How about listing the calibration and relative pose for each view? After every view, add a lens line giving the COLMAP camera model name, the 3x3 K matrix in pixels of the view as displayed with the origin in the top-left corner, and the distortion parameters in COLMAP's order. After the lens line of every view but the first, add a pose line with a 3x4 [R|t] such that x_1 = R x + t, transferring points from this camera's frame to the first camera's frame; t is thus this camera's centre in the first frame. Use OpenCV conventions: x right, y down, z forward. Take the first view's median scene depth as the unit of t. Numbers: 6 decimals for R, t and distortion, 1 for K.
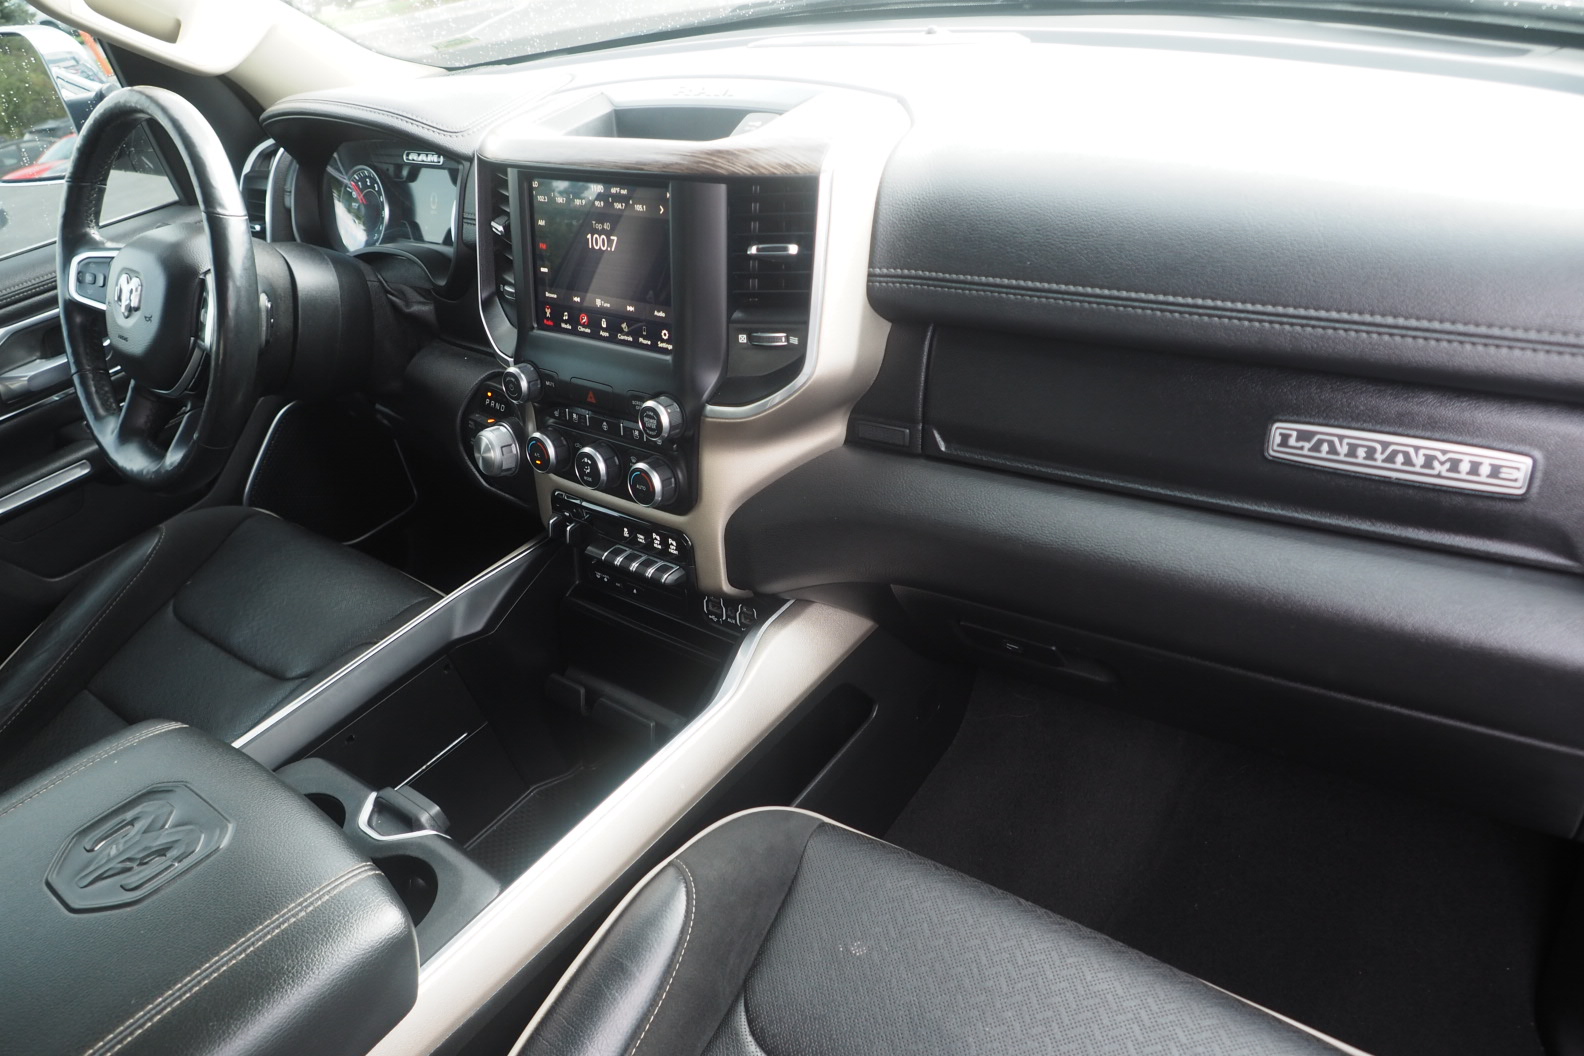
lens RADIAL K [[1122.6, 0, 792.0], [0, 1122.6, 528.0], [0, 0, 1]] dist [-0.034860, 0.001148]
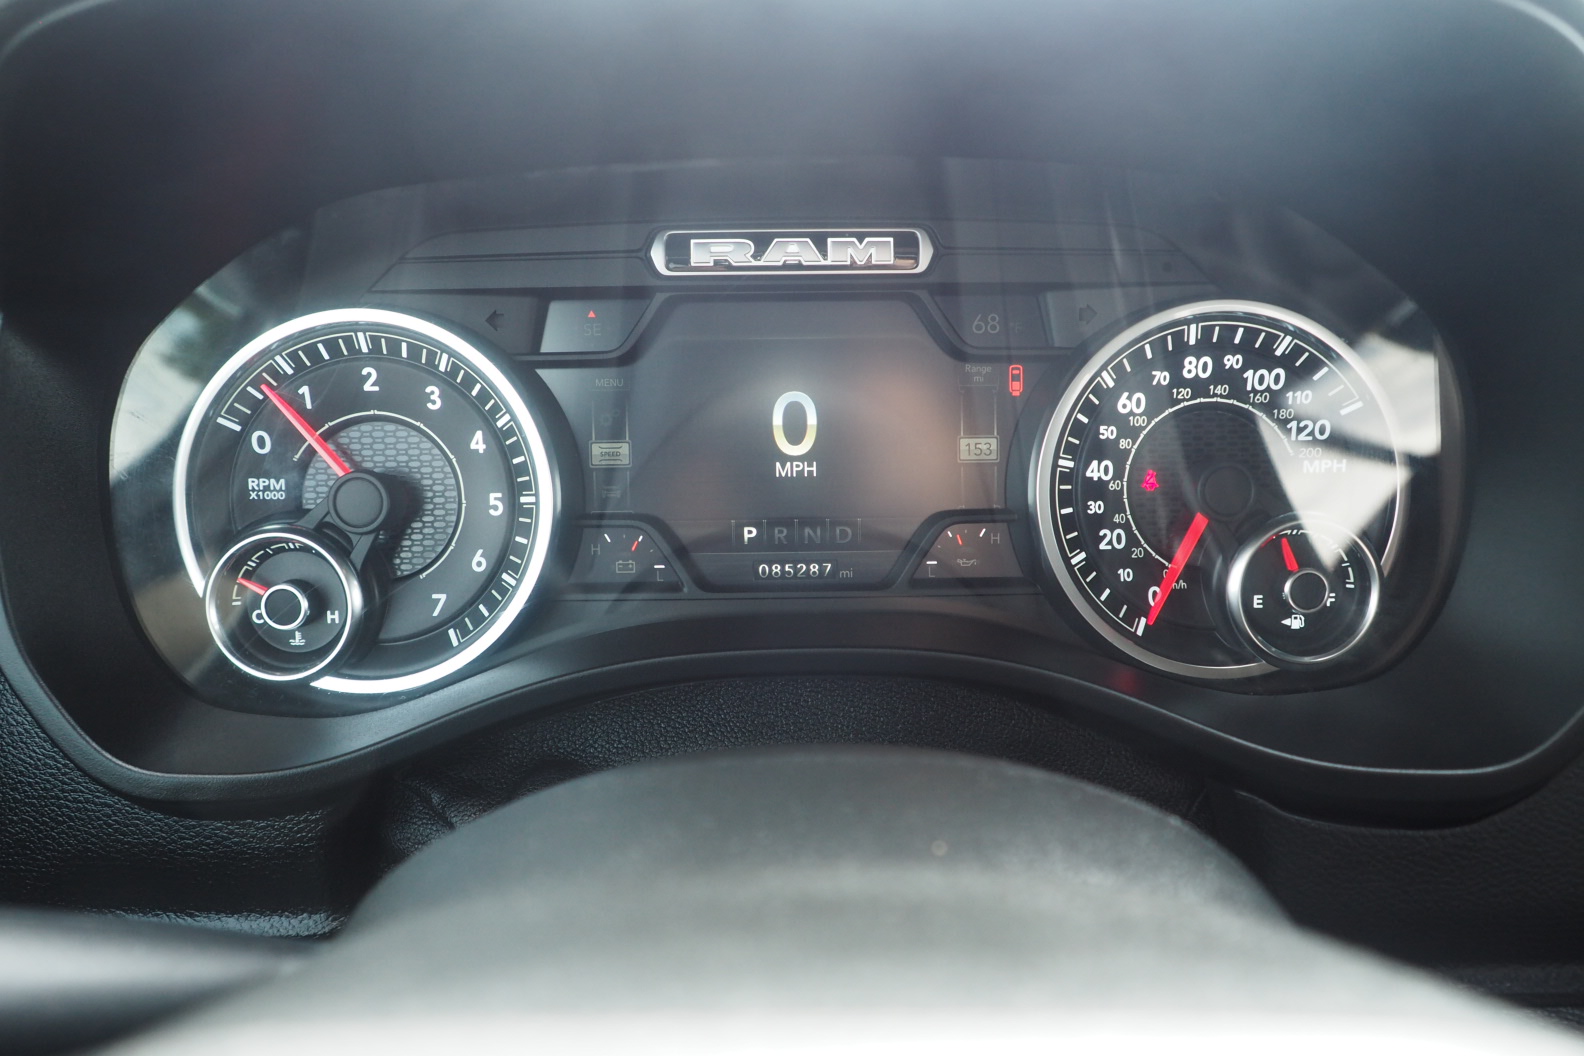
lens RADIAL K [[1122.6, 0, 792.0], [0, 1122.6, 528.0], [0, 0, 1]] dist [-0.034860, 0.001148]
pose [[0.762575, -0.150294, 0.629198, -0.695449], [0.257856, 0.962649, -0.082571, -0.360696], [-0.593287, 0.225209, 0.772846, 1.167828]]
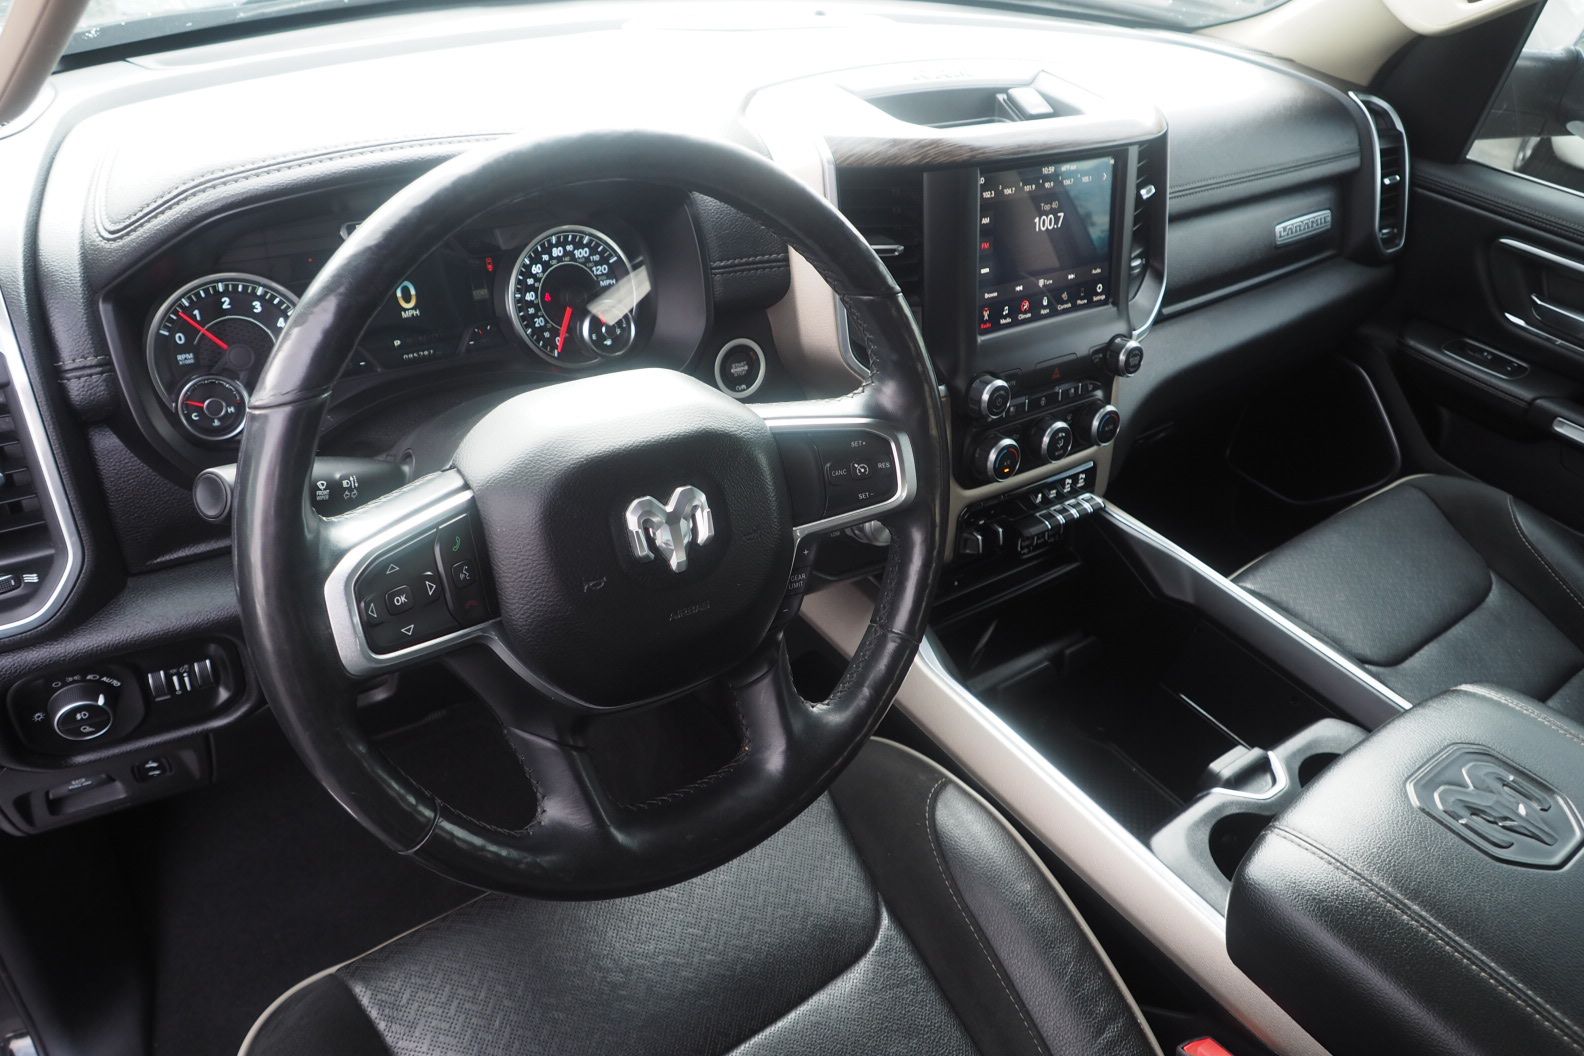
lens RADIAL K [[1122.6, 0, 792.0], [0, 1122.6, 528.0], [0, 0, 1]] dist [-0.034860, 0.001148]
pose [[0.236513, -0.408102, 0.881768, -1.234411], [0.393548, 0.869977, 0.297085, -0.405069], [-0.888359, 0.276753, 0.366368, 0.903315]]
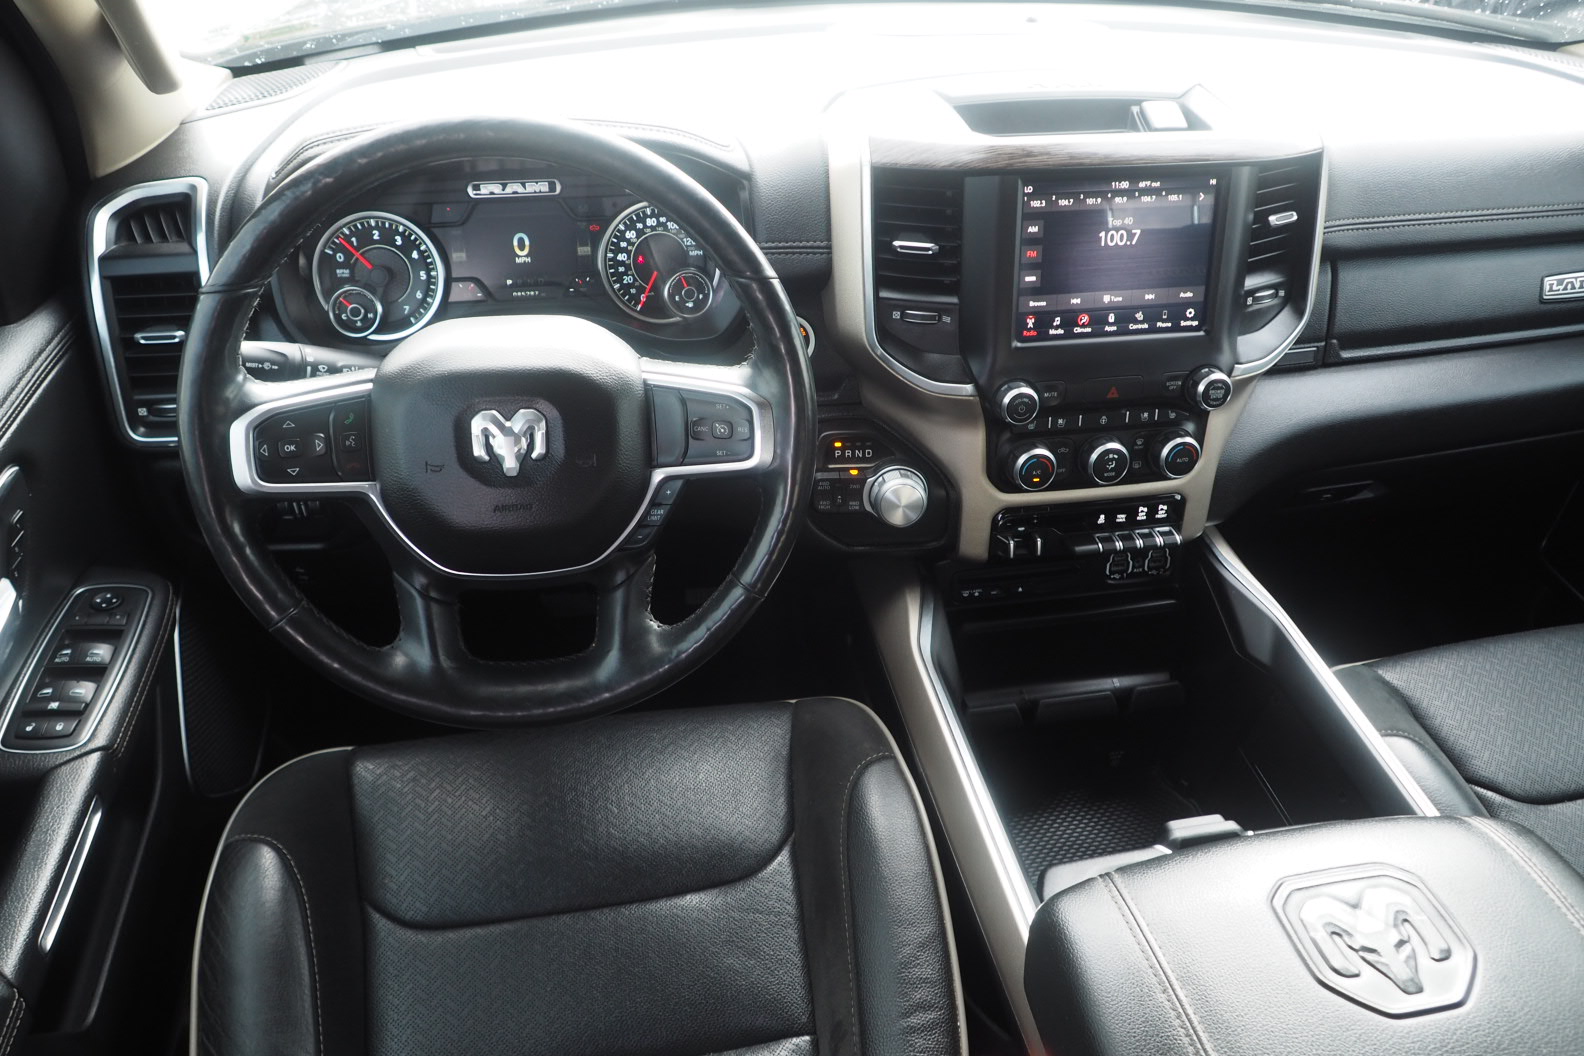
lens RADIAL K [[1122.6, 0, 792.0], [0, 1122.6, 528.0], [0, 0, 1]] dist [-0.034860, 0.001148]
pose [[0.645235, -0.321124, 0.693218, -1.132370], [0.302975, 0.940525, 0.153682, -0.251148], [-0.701340, 0.110866, 0.704153, 0.522422]]
